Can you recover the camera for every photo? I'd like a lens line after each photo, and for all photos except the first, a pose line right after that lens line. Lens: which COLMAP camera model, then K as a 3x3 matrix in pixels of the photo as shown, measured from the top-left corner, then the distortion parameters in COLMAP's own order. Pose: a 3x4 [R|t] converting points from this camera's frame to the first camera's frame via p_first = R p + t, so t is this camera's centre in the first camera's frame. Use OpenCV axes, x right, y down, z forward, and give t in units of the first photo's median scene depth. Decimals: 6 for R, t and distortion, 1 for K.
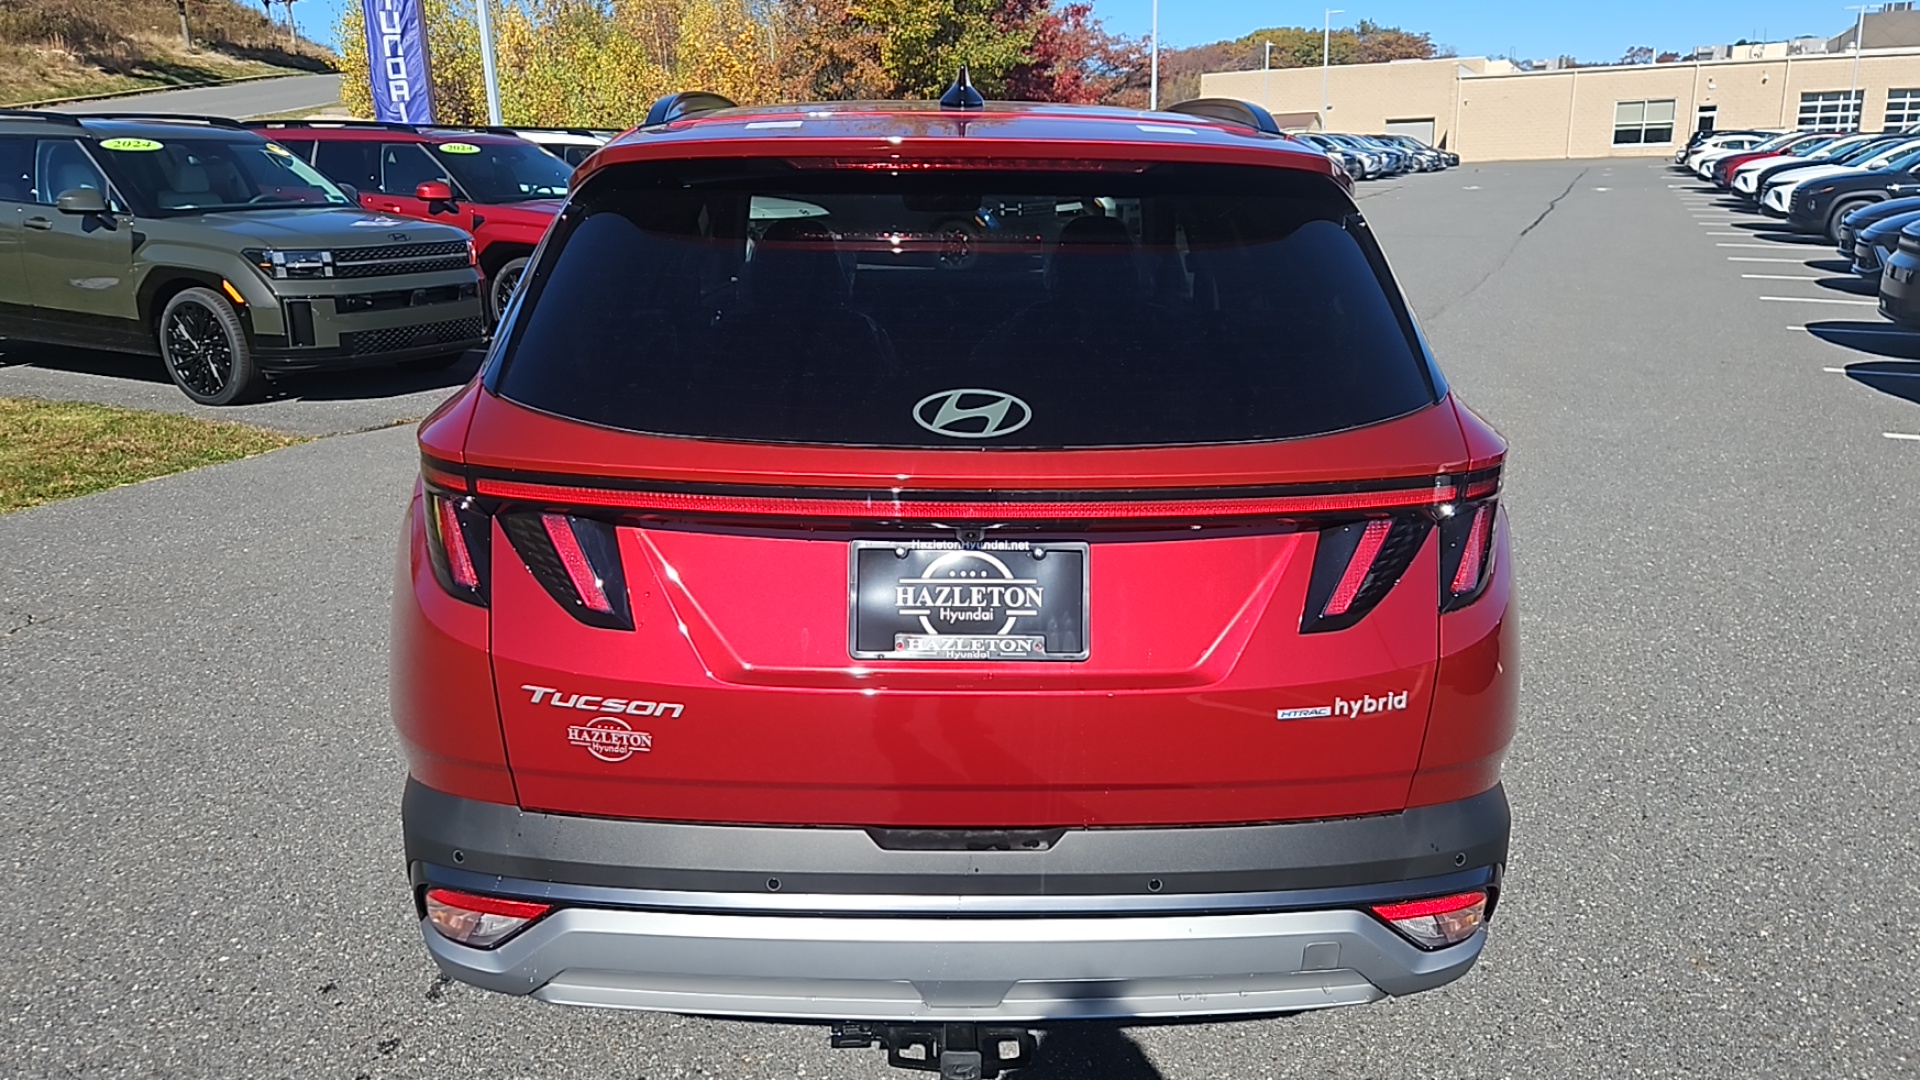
lens RADIAL K [[1403.8, 0, 949.3], [0, 1403.8, 544.9], [0, 0, 1]] dist [0.050510, -0.021226]
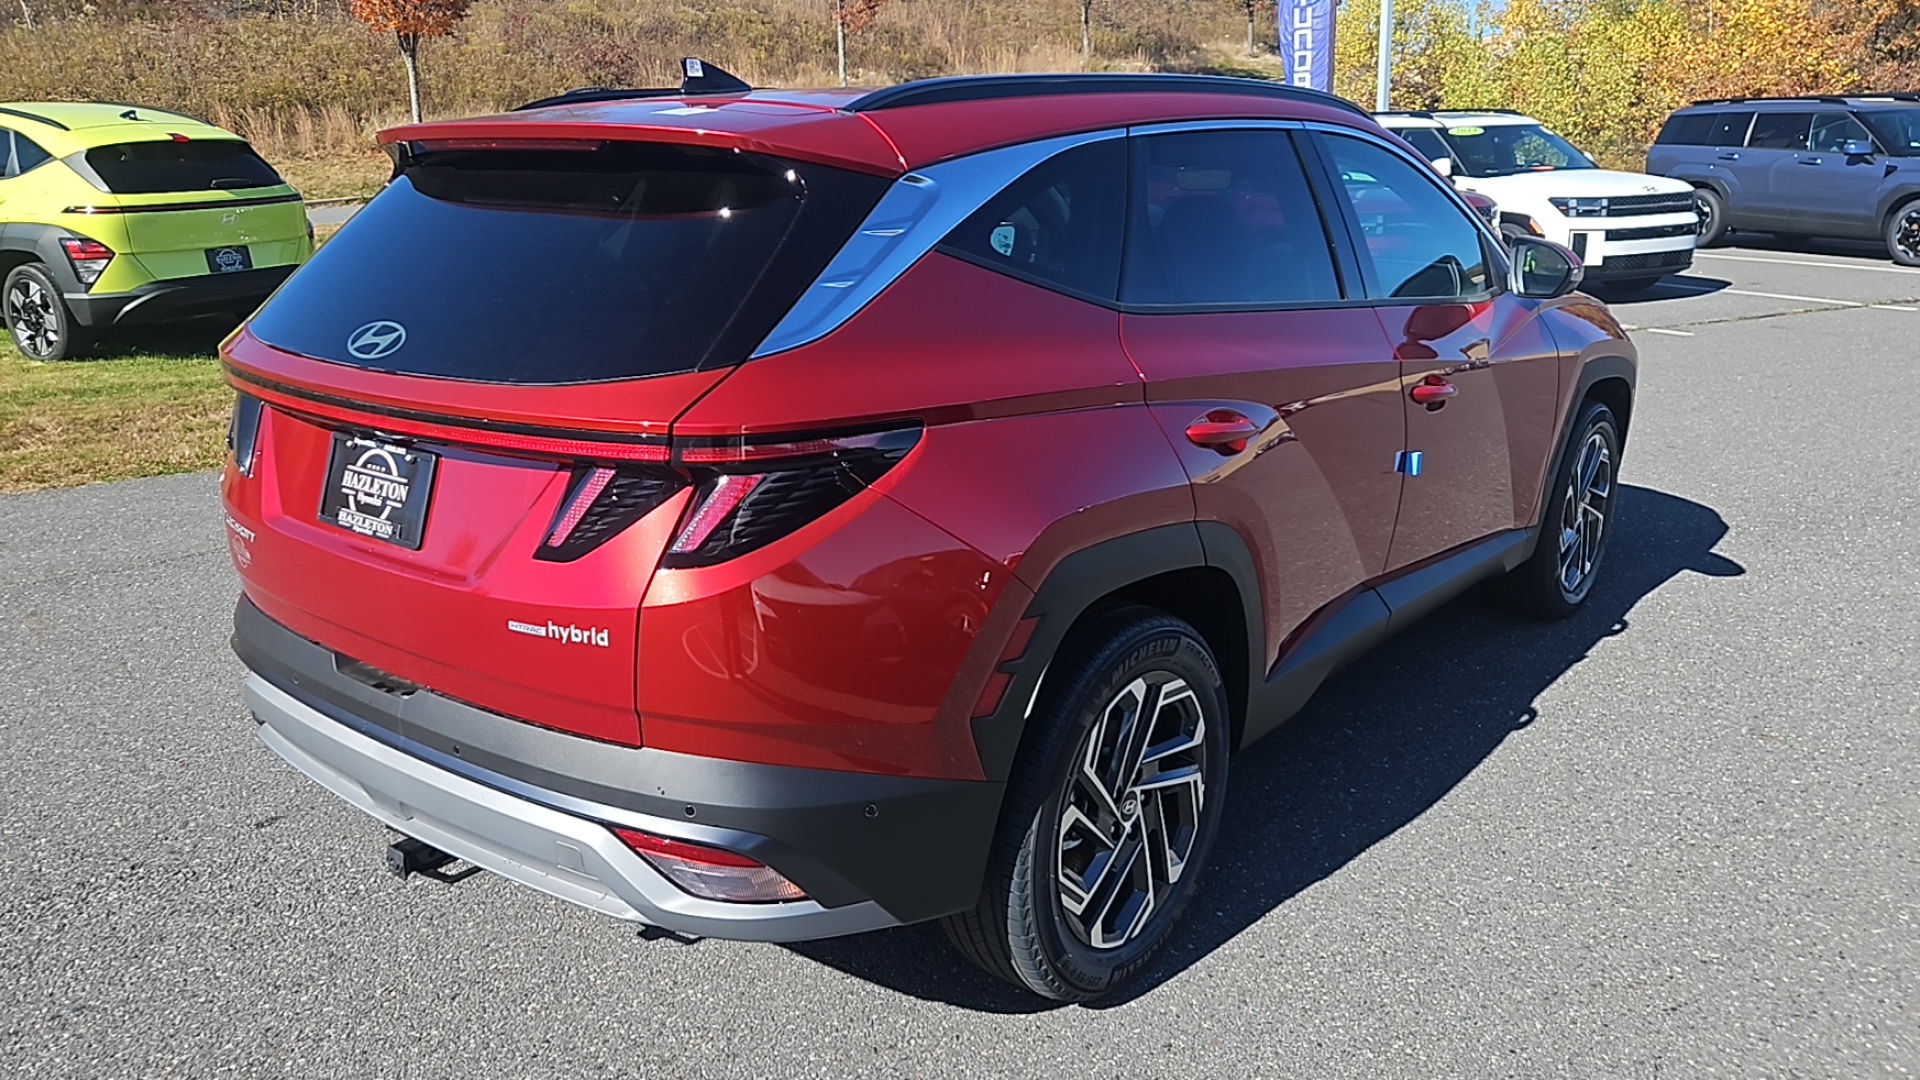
lens RADIAL K [[1403.8, 0, 944.8], [0, 1403.8, 528.6], [0, 0, 1]] dist [0.050510, -0.021226]
pose [[0.765737, 0.152033, -0.624927, 1.187157], [-0.152775, 0.986845, 0.052882, -0.069569], [0.624746, 0.054979, 0.778890, 0.322307]]
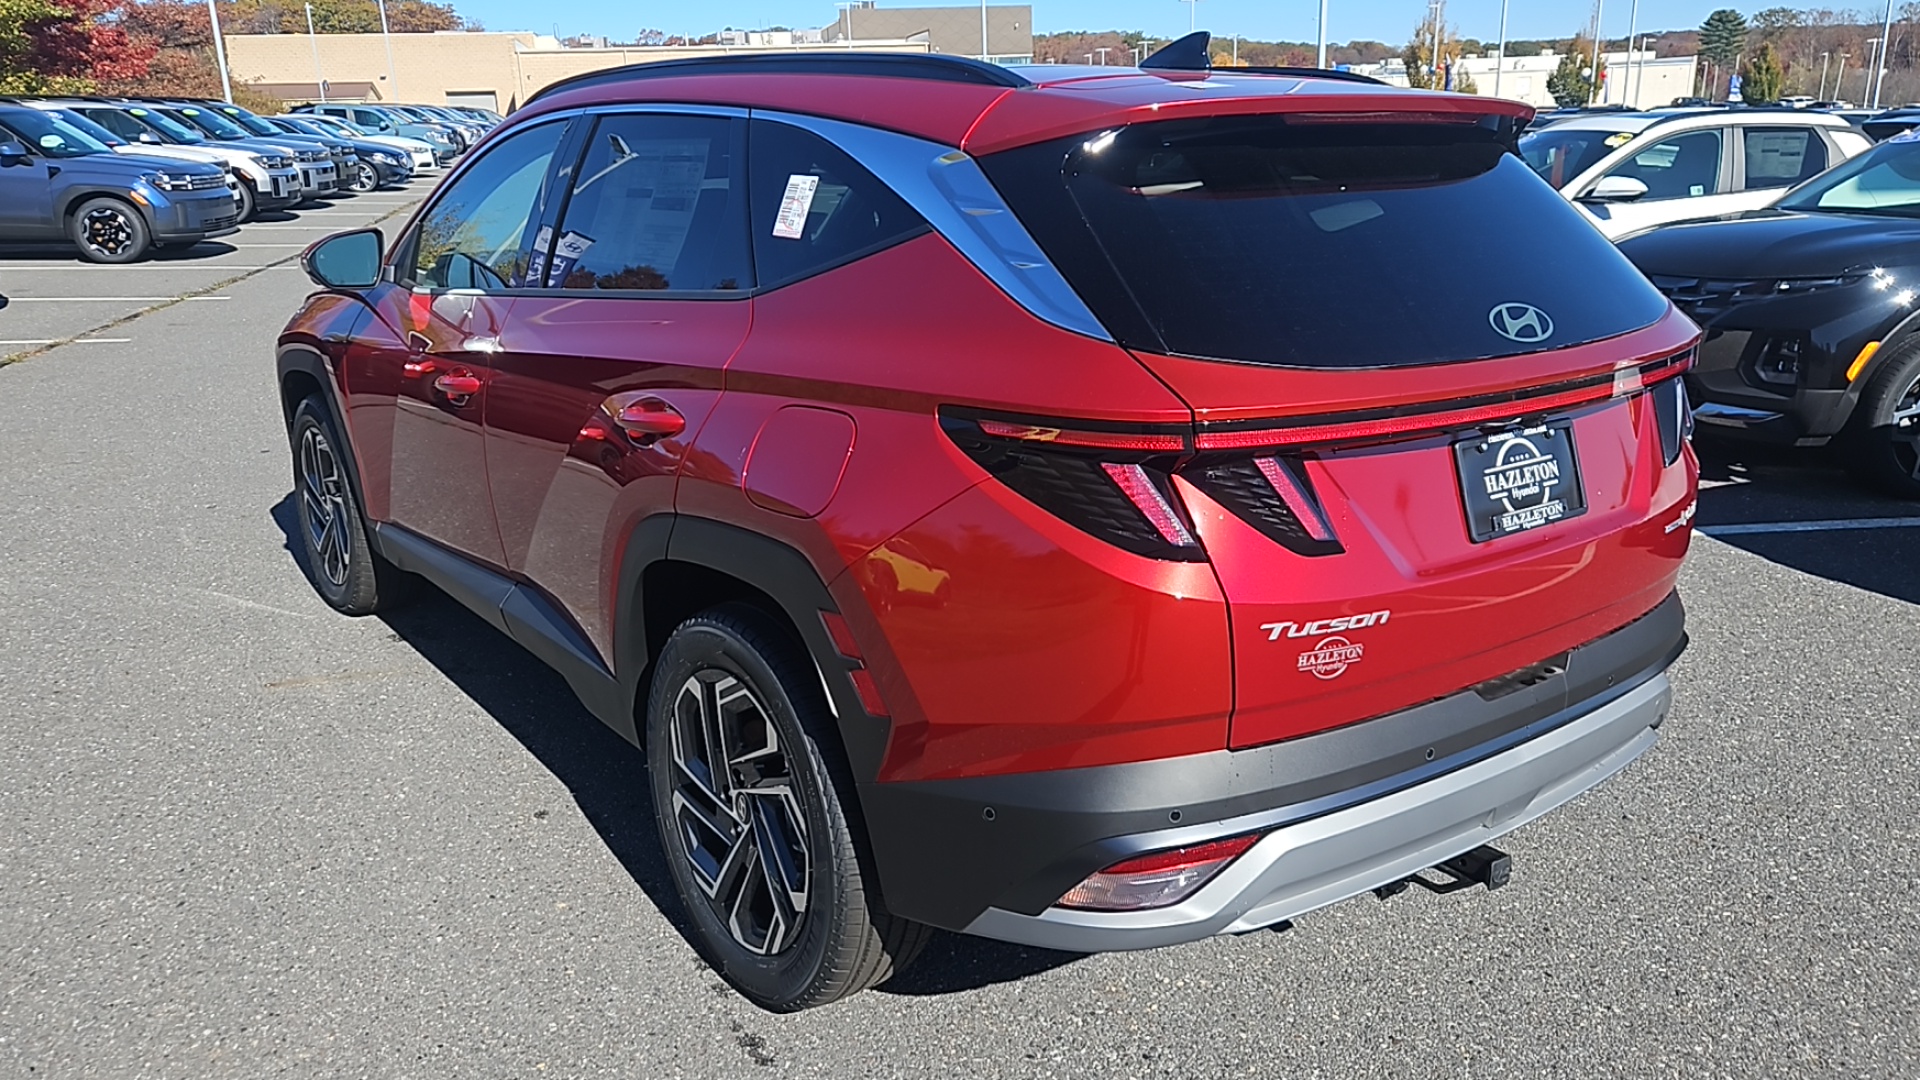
lens RADIAL K [[1403.8, 0, 960.1], [0, 1403.8, 537.7], [0, 0, 1]] dist [0.050510, -0.021226]
pose [[0.811350, -0.170121, 0.559258, -1.040650], [0.163045, 0.984607, 0.062968, -0.064606], [-0.561362, 0.040095, 0.826599, 0.266340]]
